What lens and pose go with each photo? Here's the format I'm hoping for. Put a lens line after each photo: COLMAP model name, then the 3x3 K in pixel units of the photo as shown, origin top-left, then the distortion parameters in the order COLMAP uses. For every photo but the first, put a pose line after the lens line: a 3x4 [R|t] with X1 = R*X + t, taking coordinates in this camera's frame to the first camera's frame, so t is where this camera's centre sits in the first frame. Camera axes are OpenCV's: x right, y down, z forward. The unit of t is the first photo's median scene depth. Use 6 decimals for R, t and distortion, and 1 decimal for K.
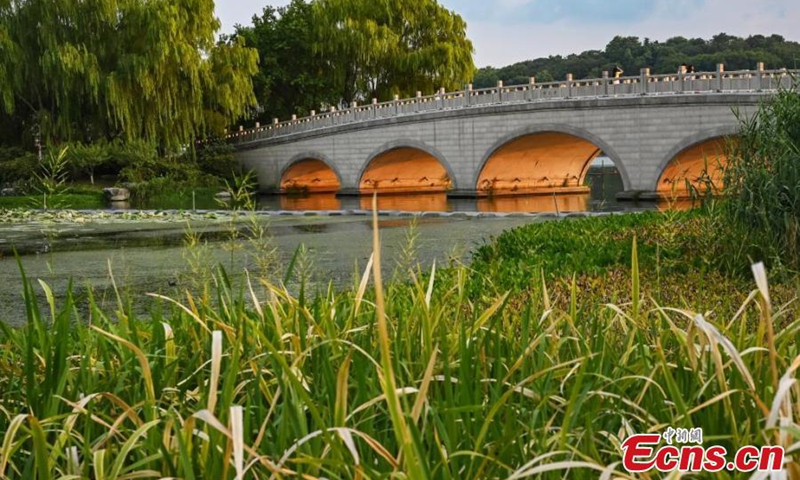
lens RADIAL K [[1556.2, 0, 473.5], [0, 1556.2, 240.0], [0, 0, 1]] dist [0.000852, 0.016082]
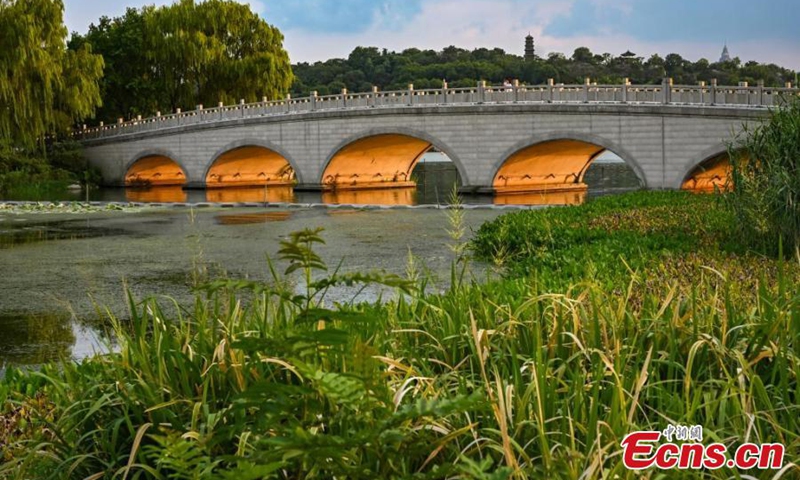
lens RADIAL K [[1397.3, 0, 452.3], [0, 1397.3, 190.5], [0, 0, 1]] dist [0.007181, -0.023846]
pose [[0.985465, 0.004129, 0.169830, -0.074001], [0.000397, 0.999646, -0.026606, -0.000481], [-0.169879, 0.026286, 0.985114, -0.019775]]
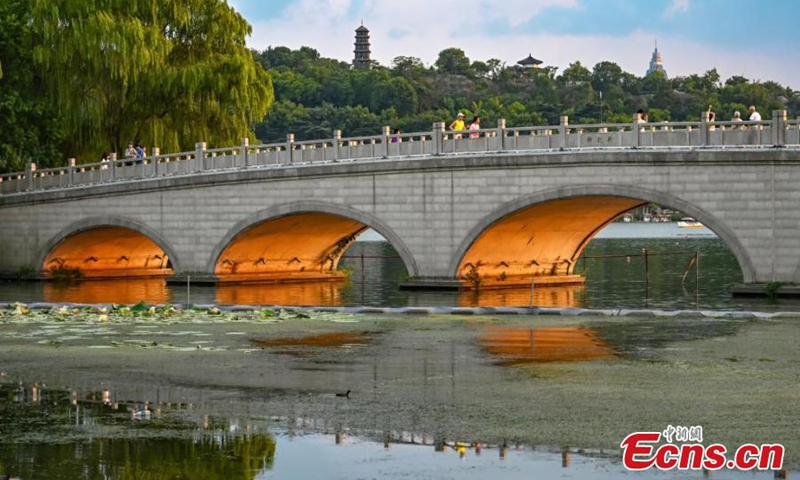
lens RADIAL K [[2422.8, 0, 367.4], [0, 2422.8, 239.9], [0, 0, 1]] dist [0.011432, 0.119872]
pose [[0.964703, 0.016433, 0.262826, -0.300596], [-0.003783, 0.998813, -0.048564, 0.002474], [-0.263312, 0.045855, 0.963620, -0.008562]]
